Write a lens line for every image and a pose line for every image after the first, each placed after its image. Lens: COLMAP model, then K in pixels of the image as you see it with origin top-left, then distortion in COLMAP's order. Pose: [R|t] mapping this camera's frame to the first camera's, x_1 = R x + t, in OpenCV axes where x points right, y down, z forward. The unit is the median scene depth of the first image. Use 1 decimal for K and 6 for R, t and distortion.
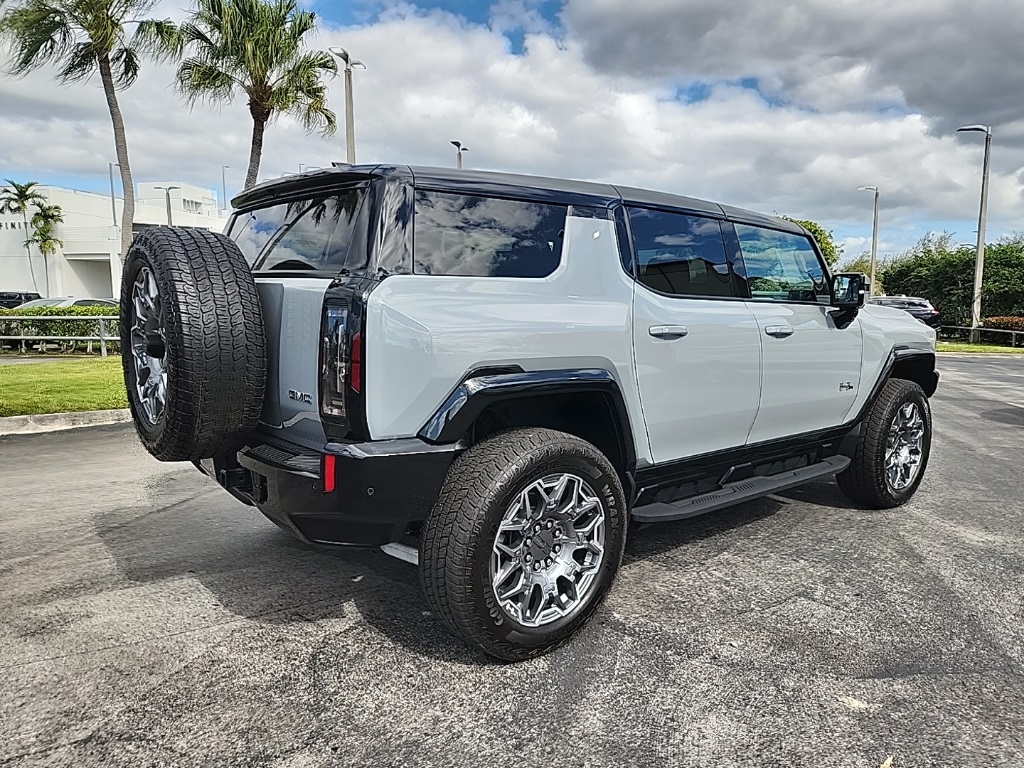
lens RADIAL K [[692.7, 0, 529.2], [0, 692.7, 401.8], [0, 0, 1]] dist [0.065267, -0.054897]
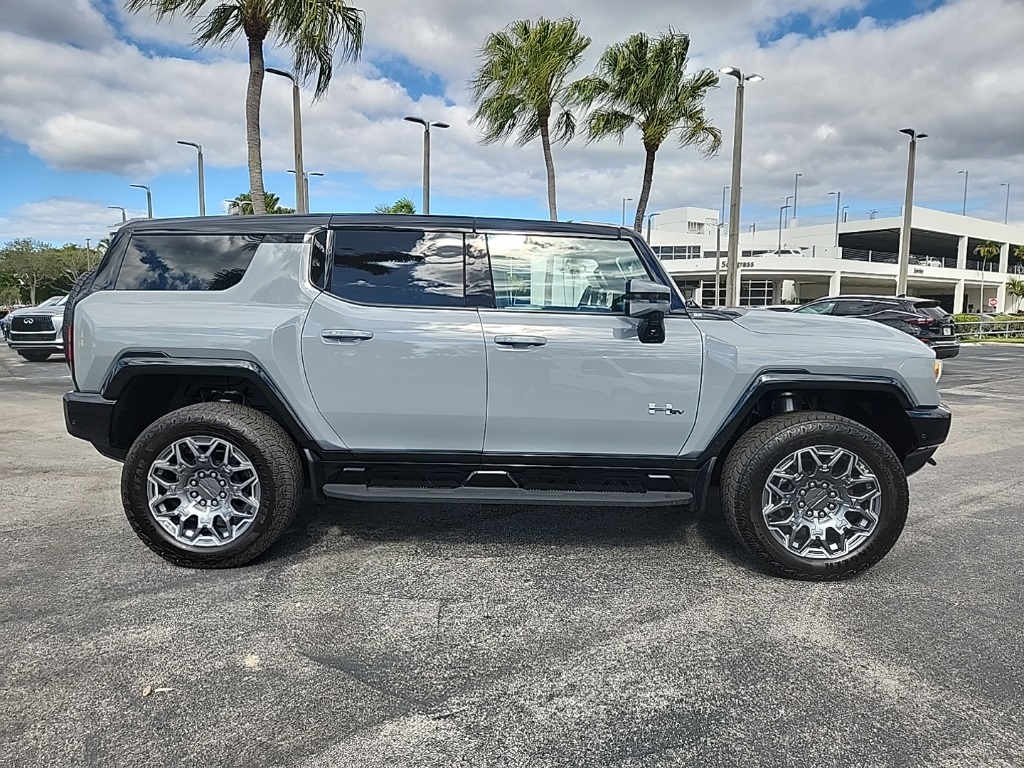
lens RADIAL K [[692.7, 0, 511.7], [0, 692.7, 384.4], [0, 0, 1]] dist [0.065267, -0.054897]
pose [[0.740273, 0.066448, -0.669015, 0.246868], [-0.094310, 0.995528, -0.005476, -0.007878], [0.665659, 0.067149, 0.743229, 0.067814]]
